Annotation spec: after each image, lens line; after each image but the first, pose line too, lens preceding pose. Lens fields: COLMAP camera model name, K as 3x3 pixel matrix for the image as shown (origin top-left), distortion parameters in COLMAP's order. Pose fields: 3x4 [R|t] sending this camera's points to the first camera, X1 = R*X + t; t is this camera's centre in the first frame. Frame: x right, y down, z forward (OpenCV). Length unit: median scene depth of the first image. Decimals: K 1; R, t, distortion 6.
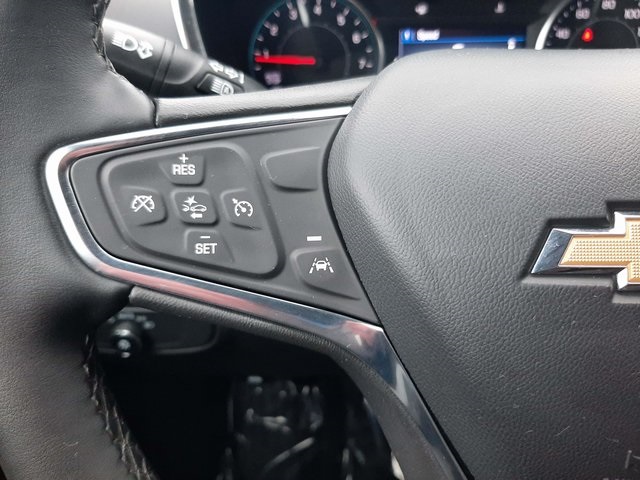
lens RADIAL K [[508.9, 0, 321.7], [0, 508.9, 241.9], [0, 0, 1]] dist [-0.045866, -0.005626]
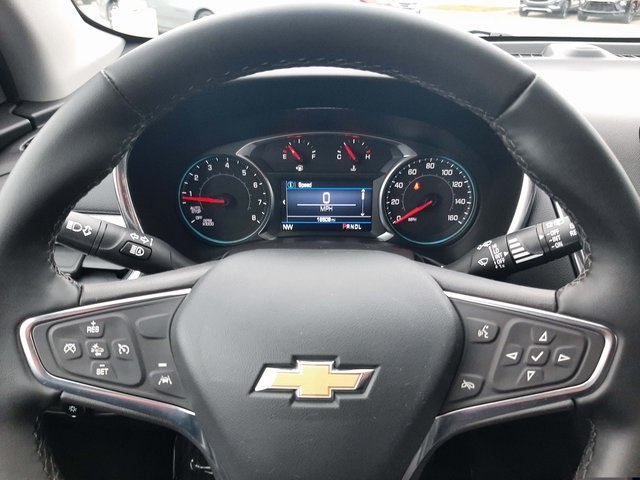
lens RADIAL K [[481.1, 0, 320.0], [0, 481.1, 240.0], [0, 0, 1]] dist [-0.049418, -0.001520]
pose [[0.998125, 0.014443, 0.059487, 0.462538], [-0.007663, 0.993602, -0.112675, -0.275518], [-0.060734, 0.112008, 0.991850, -0.851077]]
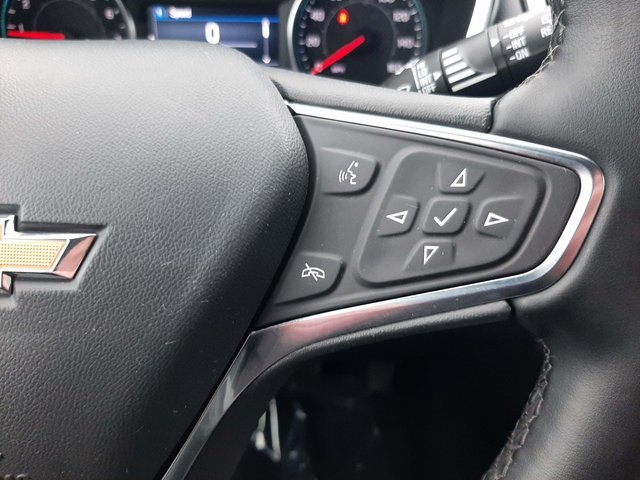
lens RADIAL K [[508.9, 0, 321.7], [0, 508.9, 241.9], [0, 0, 1]] dist [-0.045866, -0.005626]
pose [[0.995793, 0.011328, 0.090931, 1.056219], [-0.015835, 0.998673, 0.049001, -0.050323], [-0.090255, -0.050235, 0.994651, -0.038975]]
